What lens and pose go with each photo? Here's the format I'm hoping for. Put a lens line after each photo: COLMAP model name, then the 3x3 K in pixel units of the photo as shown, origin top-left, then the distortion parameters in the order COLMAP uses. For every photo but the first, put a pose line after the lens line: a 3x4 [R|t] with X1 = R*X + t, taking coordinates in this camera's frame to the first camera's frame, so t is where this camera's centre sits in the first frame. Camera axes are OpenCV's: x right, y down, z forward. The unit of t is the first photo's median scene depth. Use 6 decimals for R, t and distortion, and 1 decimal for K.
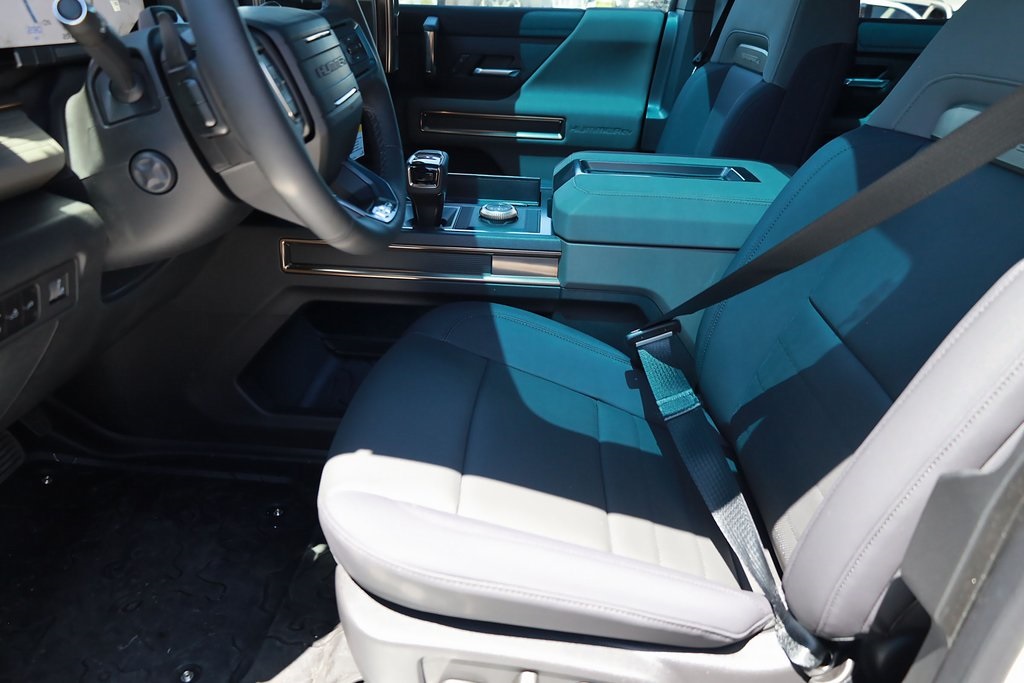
lens RADIAL K [[698.1, 0, 514.8], [0, 698.1, 344.9], [0, 0, 1]] dist [-0.019441, 0.008864]
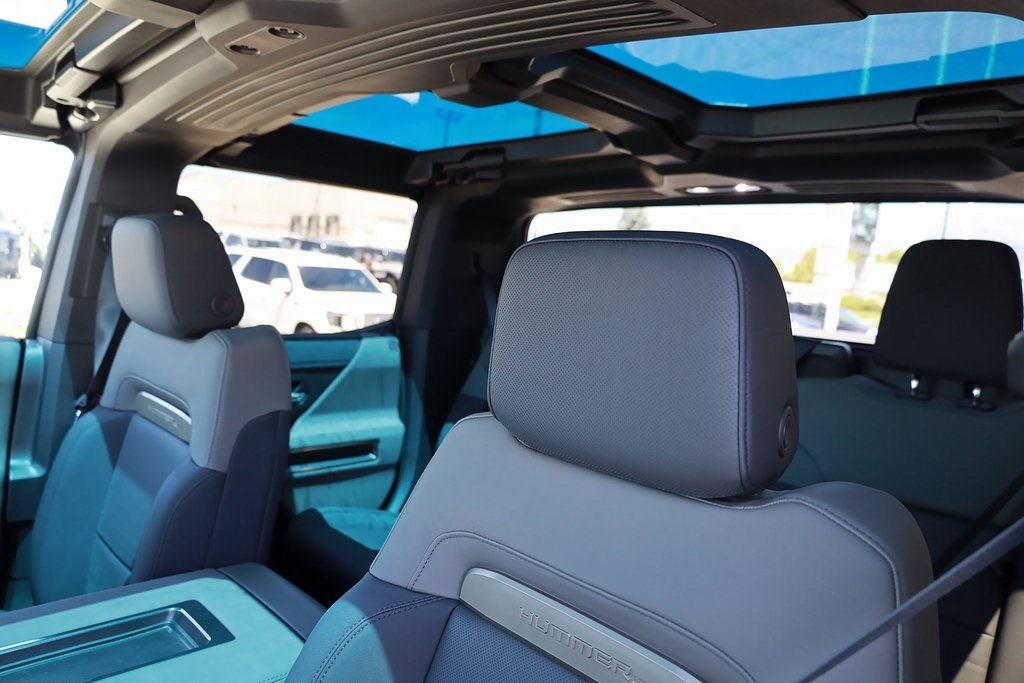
lens RADIAL K [[698.1, 0, 517.5], [0, 698.1, 338.7], [0, 0, 1]] dist [-0.019441, 0.008864]
pose [[0.671911, -0.054044, 0.738657, 0.022804], [0.281241, 0.941249, -0.186961, -0.191635], [-0.685156, 0.333361, 0.647635, 0.142342]]
